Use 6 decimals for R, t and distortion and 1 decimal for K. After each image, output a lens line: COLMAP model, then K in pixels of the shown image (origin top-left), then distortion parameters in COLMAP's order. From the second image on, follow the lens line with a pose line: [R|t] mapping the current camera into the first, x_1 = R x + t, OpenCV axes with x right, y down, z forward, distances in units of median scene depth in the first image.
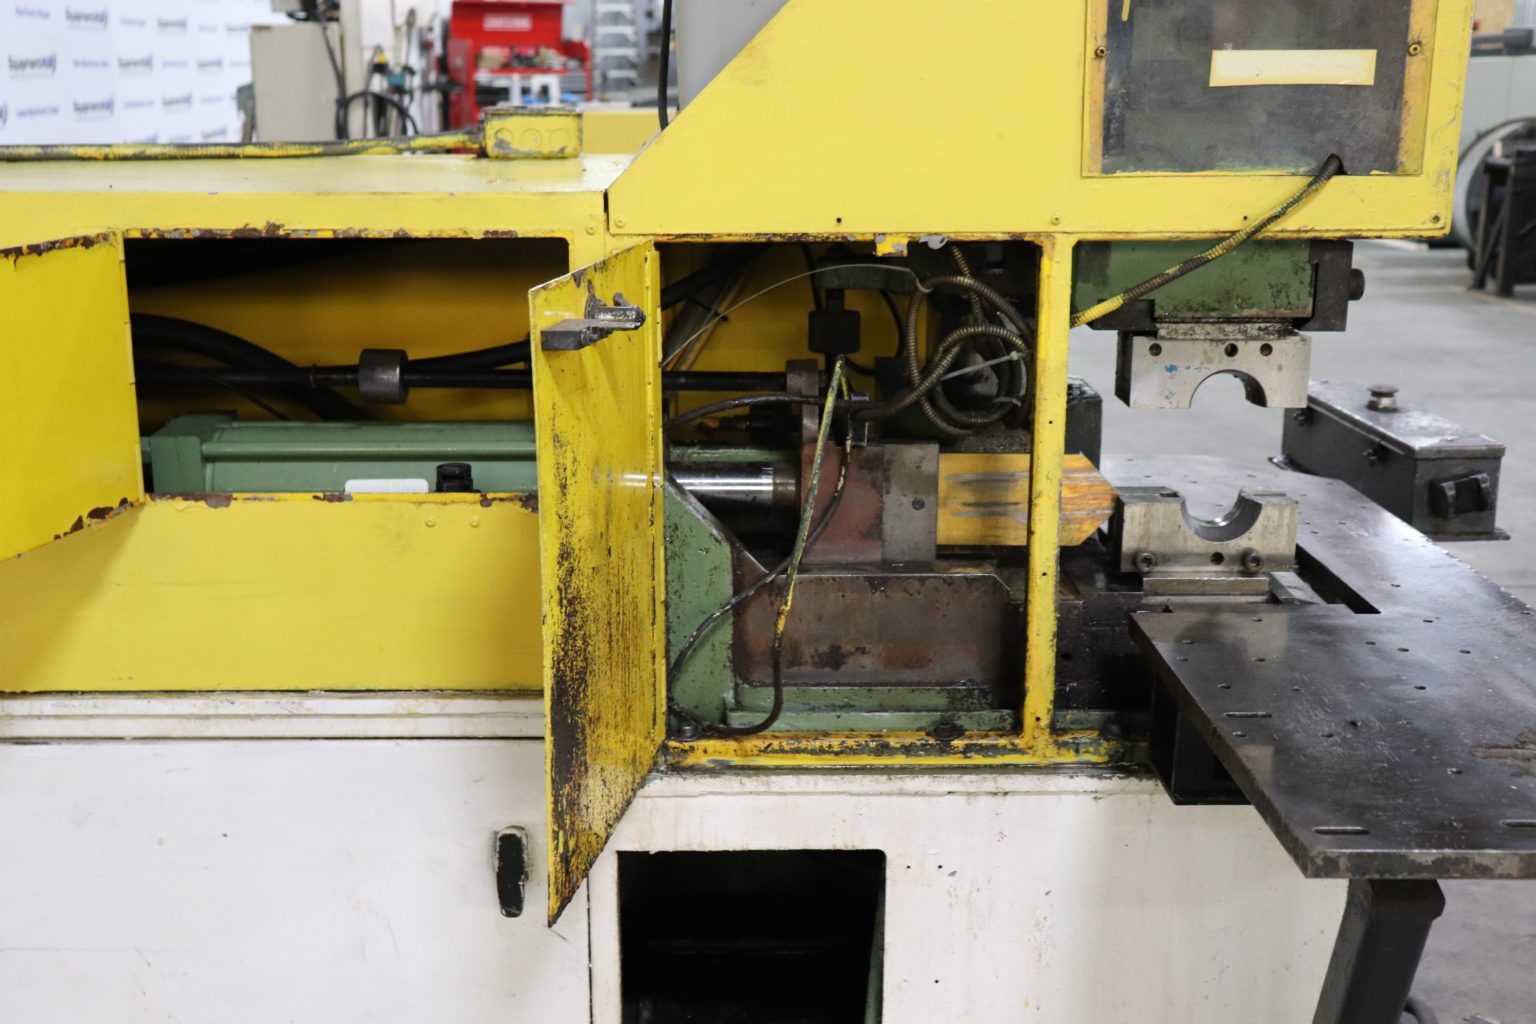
lens RADIAL K [[1758.2, 0, 768.0], [0, 1758.2, 512.0], [0, 0, 1]] dist [-0.013990, 0.019661]
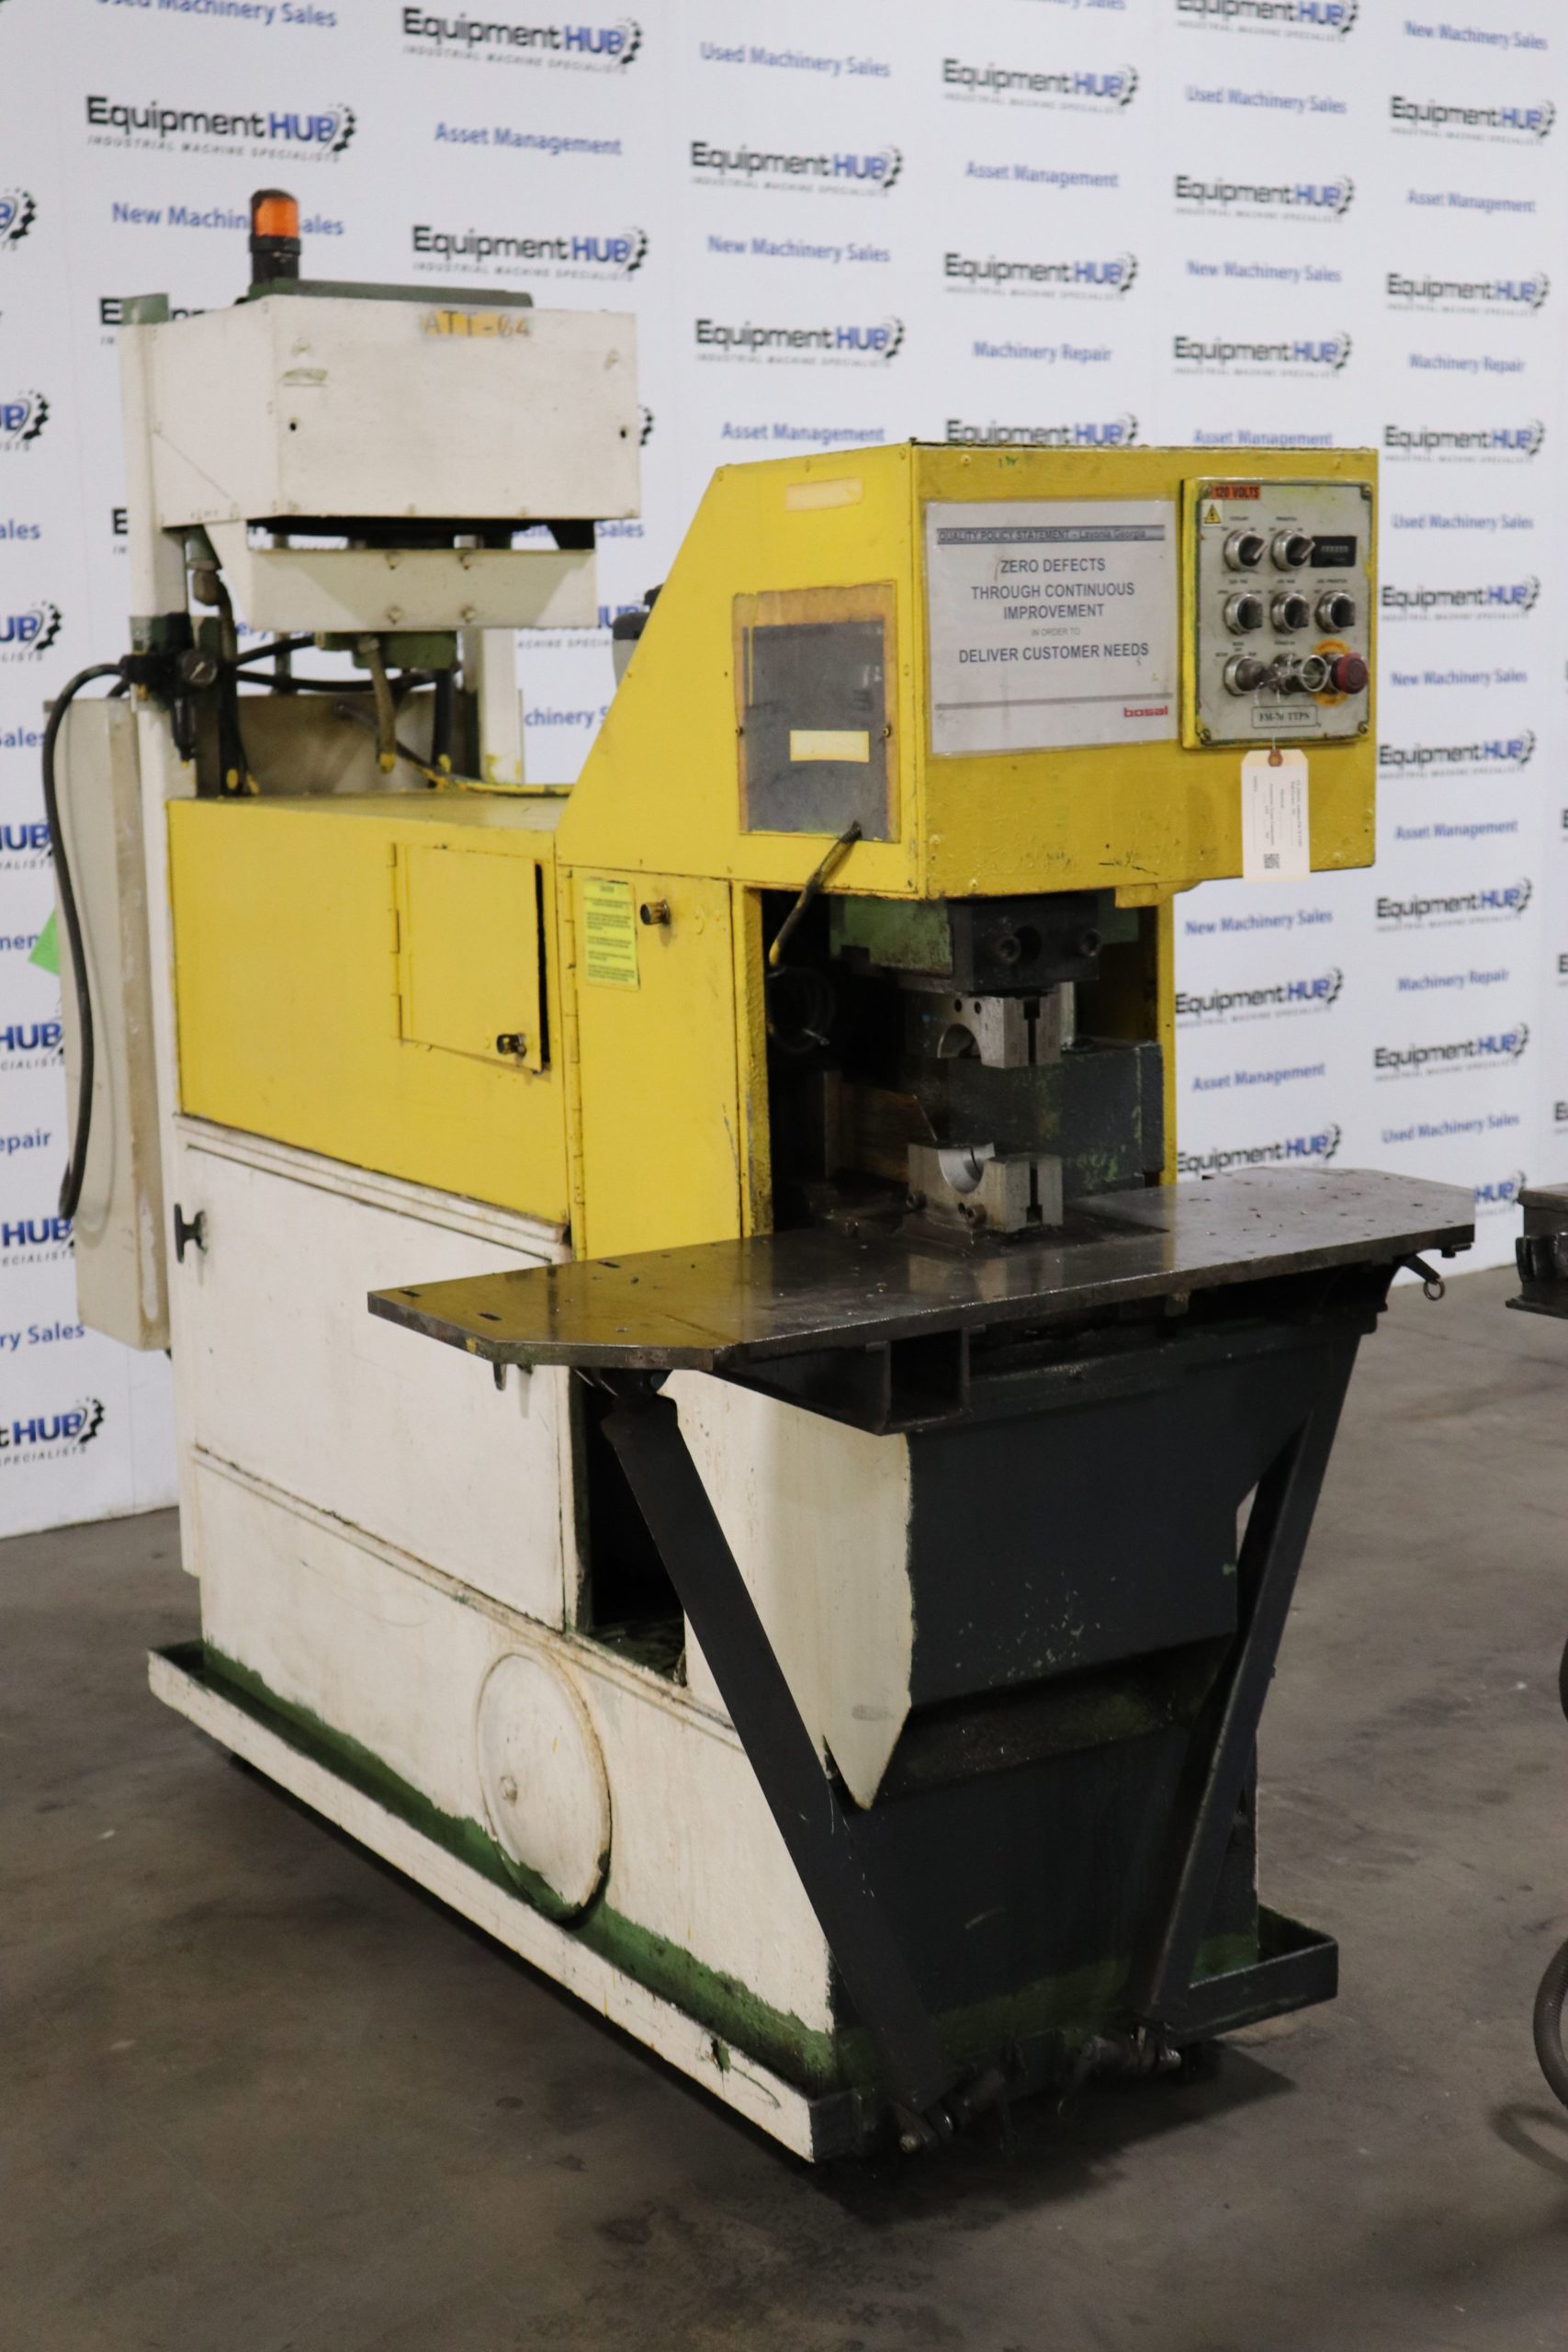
lens RADIAL K [[3206.6, 0, 784.0], [0, 3206.6, 1176.0], [0, 0, 1]] dist [0.052977, 0.023127]
pose [[0.529948, 0.128079, -0.838302, 1.875784], [-0.194858, 0.980470, 0.026617, -0.023833], [0.825339, 0.149245, 0.544556, -0.118712]]
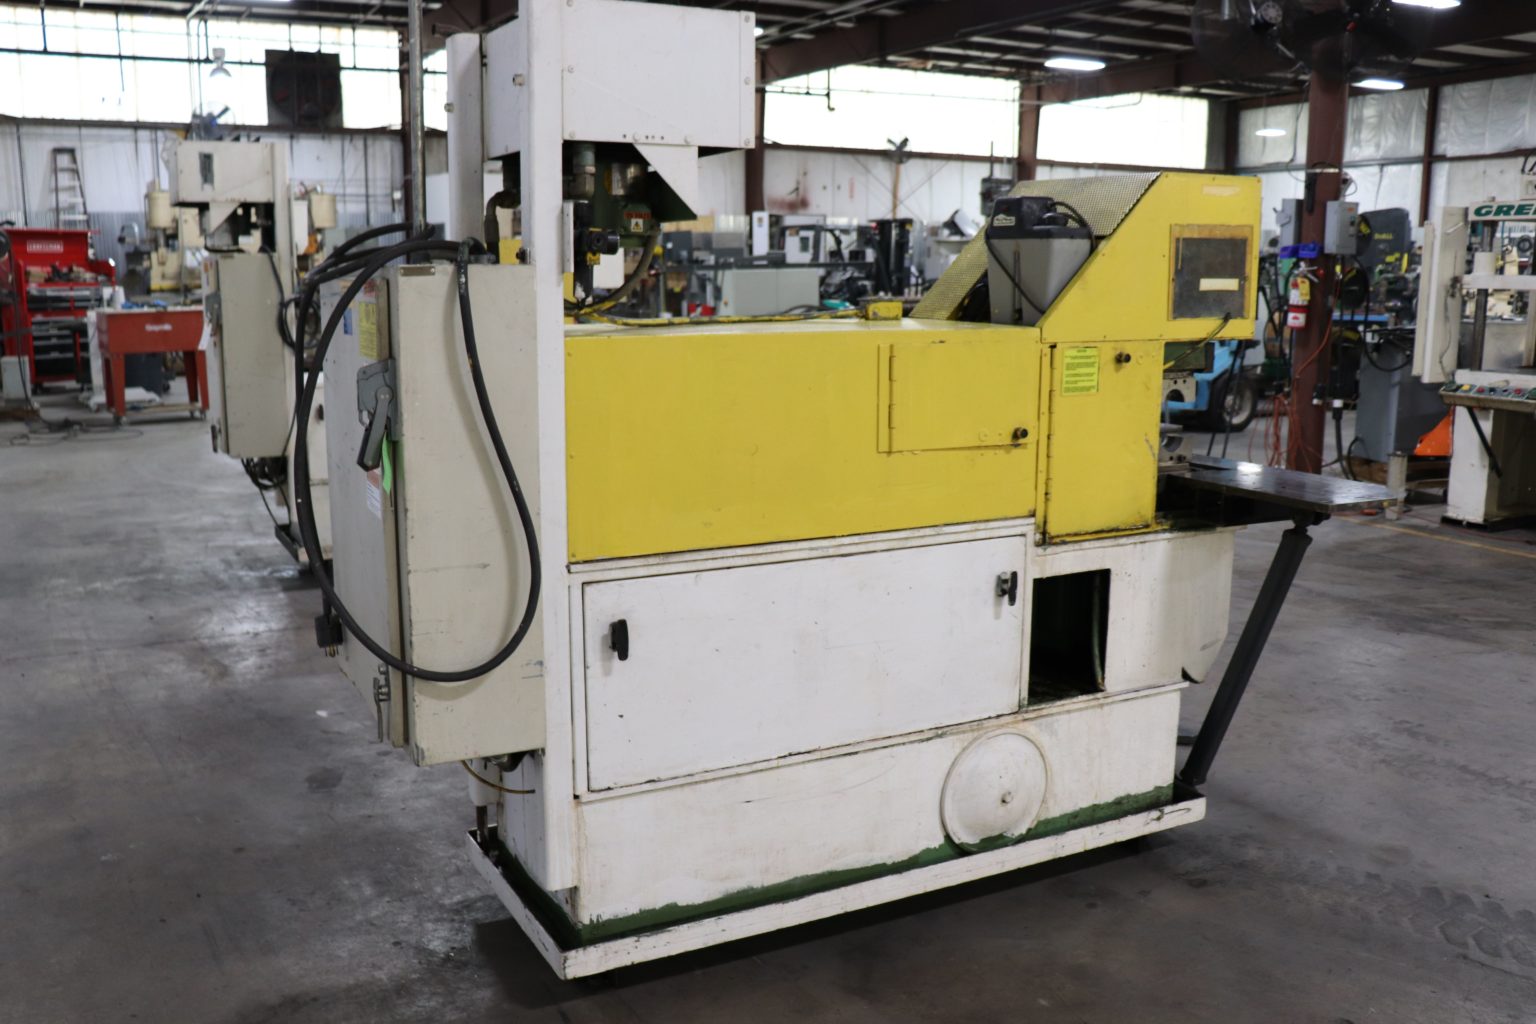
lens RADIAL K [[1346.4, 0, 768.0], [0, 1346.4, 512.0], [0, 0, 1]] dist [-0.096816, 0.011401]
pose [[0.884912, -0.079216, 0.458972, -1.343380], [0.112323, 0.992641, -0.045238, 0.141187], [-0.452011, 0.091585, 0.887298, -0.595235]]
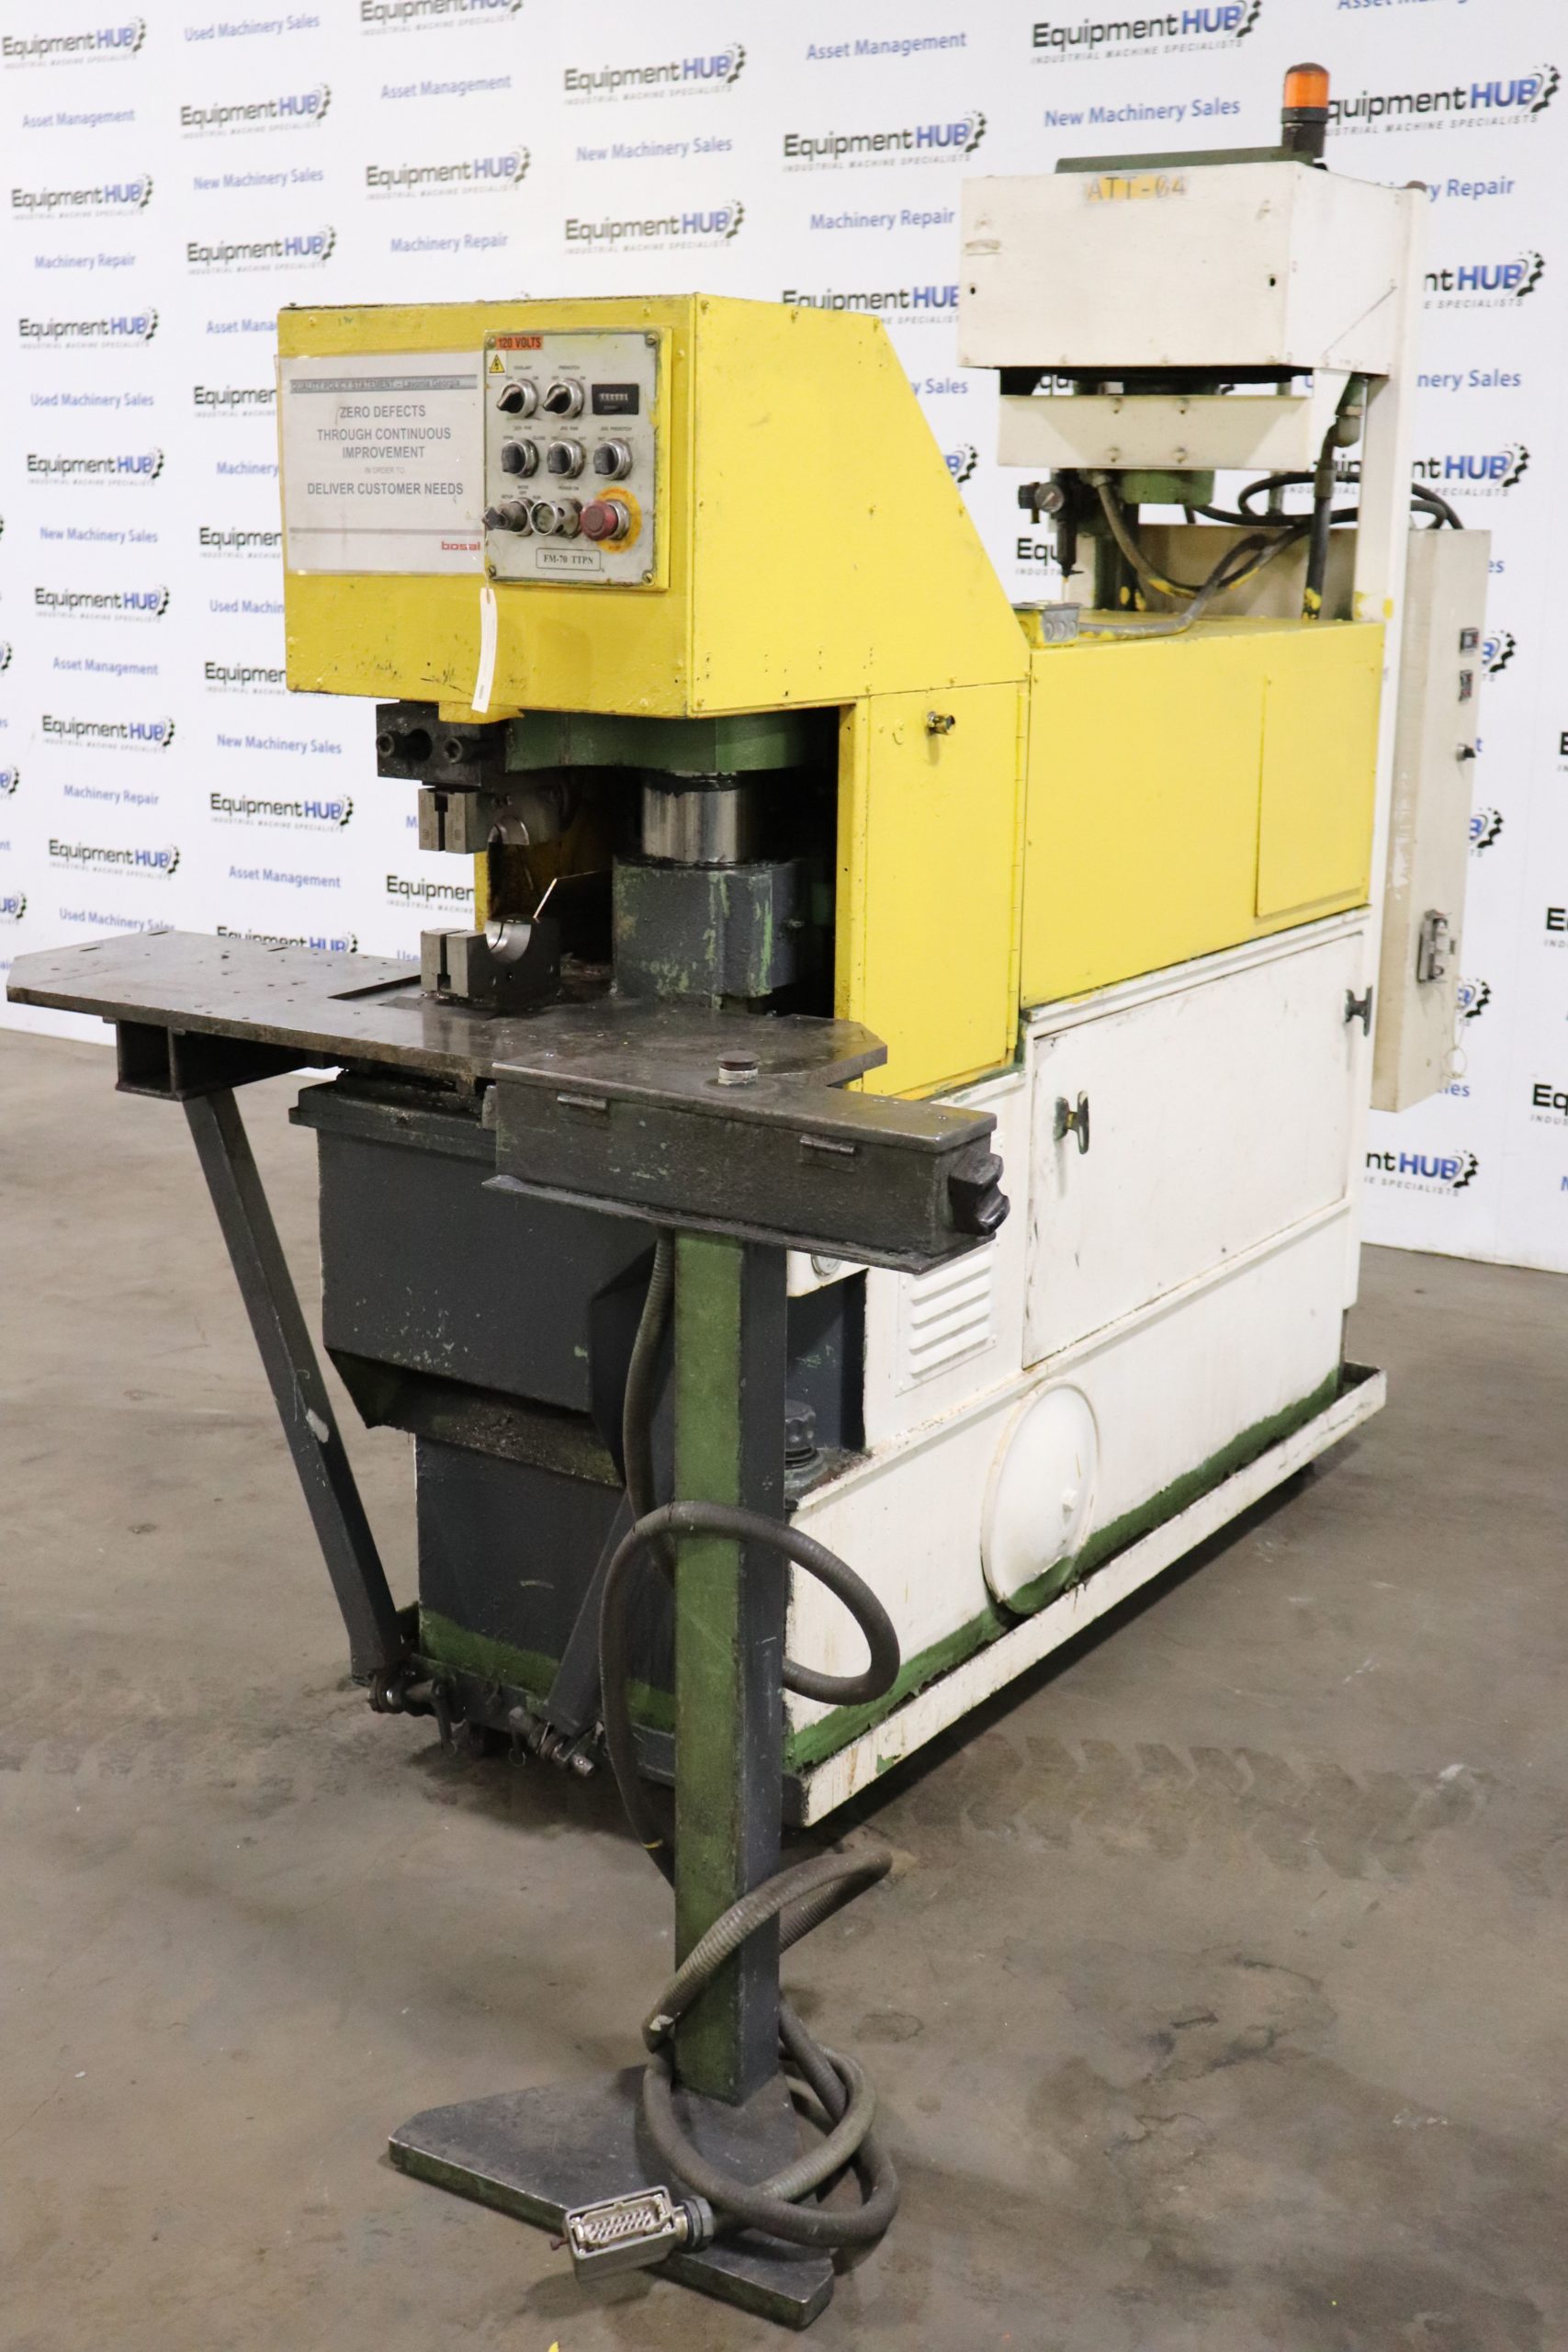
lens RADIAL K [[2692.0, 0, 784.0], [0, 2692.0, 1176.0], [0, 0, 1]] dist [-0.013990, 0.019661]
pose [[-0.557030, 0.199425, -0.806193, 1.747016], [-0.223973, 0.898700, 0.377059, -0.626665], [0.799721, 0.390599, -0.455938, 2.191170]]
